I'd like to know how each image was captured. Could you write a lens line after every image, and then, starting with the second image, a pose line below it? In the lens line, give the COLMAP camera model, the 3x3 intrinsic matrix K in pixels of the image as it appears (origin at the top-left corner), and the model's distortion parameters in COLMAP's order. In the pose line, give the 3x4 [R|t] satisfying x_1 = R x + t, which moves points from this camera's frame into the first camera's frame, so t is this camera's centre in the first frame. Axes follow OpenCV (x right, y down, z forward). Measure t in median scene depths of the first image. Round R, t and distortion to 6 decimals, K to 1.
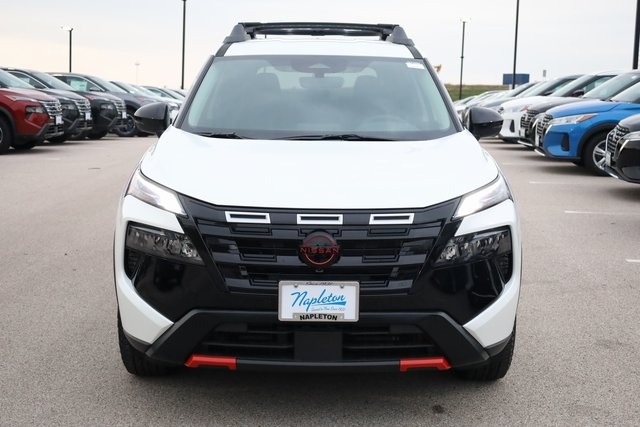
lens RADIAL K [[960.4, 0, 320.1], [0, 960.4, 213.3], [0, 0, 1]] dist [0.020046, 0.000000]
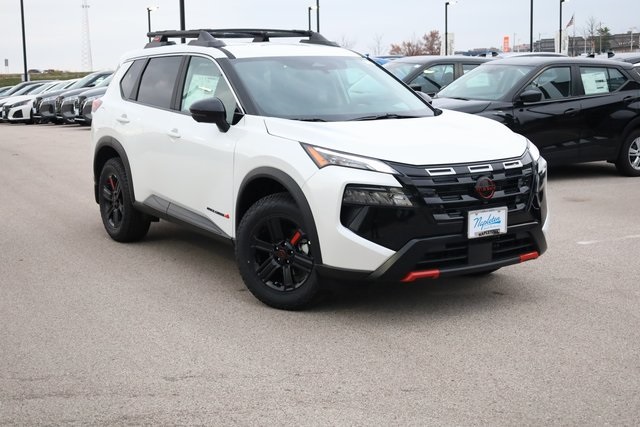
lens RADIAL K [[921.8, 0, 320.3], [0, 921.8, 213.3], [0, 0, 1]] dist [0.005653, 0.000000]
pose [[0.835096, -0.109195, 0.539157, -0.987828], [0.098733, 0.993937, 0.048375, -0.018251], [-0.541171, 0.012835, 0.840815, -0.072833]]
